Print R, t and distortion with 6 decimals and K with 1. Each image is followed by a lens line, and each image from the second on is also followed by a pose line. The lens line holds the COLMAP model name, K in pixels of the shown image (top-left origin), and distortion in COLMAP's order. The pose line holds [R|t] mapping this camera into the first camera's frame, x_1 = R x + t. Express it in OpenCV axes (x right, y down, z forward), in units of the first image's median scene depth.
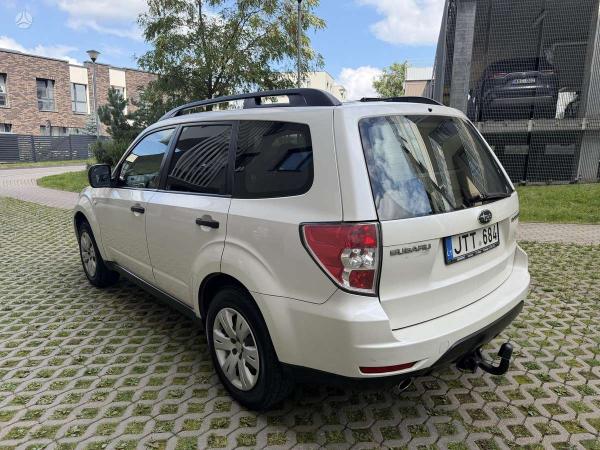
lens RADIAL K [[417.7, 0, 300.0], [0, 417.7, 225.0], [0, 0, 1]] dist [0.027404, -0.033465]
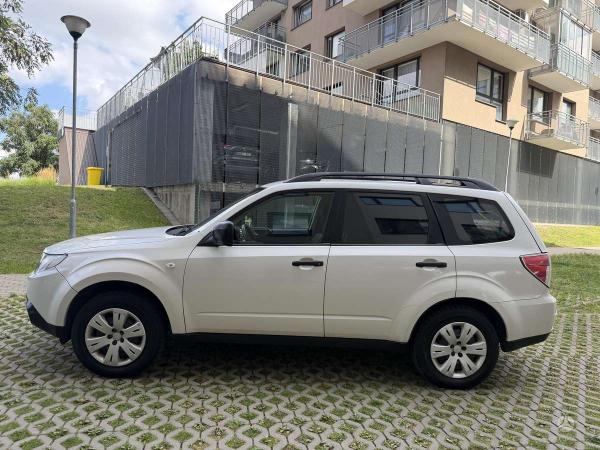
lens RADIAL K [[417.7, 0, 300.0], [0, 417.7, 225.0], [0, 0, 1]] dist [0.027404, -0.033465]
pose [[0.632080, -0.001967, 0.774900, -1.264154], [0.096224, 0.992456, -0.075969, -0.057872], [-0.768905, 0.122582, 0.627501, 0.360604]]
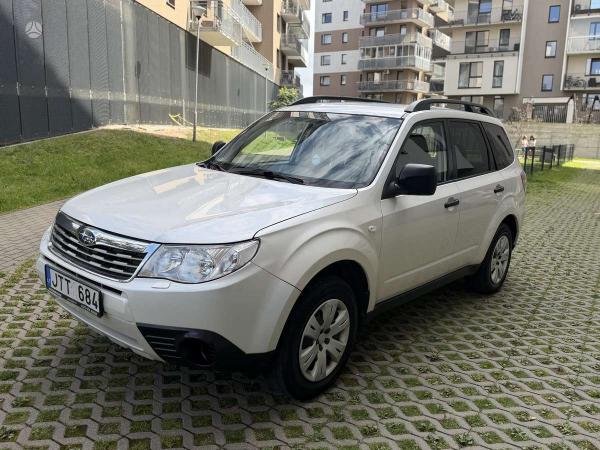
lens RADIAL K [[514.5, 0, 300.0], [0, 514.5, 225.0], [0, 0, 1]] dist [0.055554, -0.084539]
pose [[-0.140686, -0.192066, 0.971246, -1.587637], [0.139710, 0.967335, 0.211530, -0.304341], [-0.980147, 0.165452, -0.109257, 1.553939]]
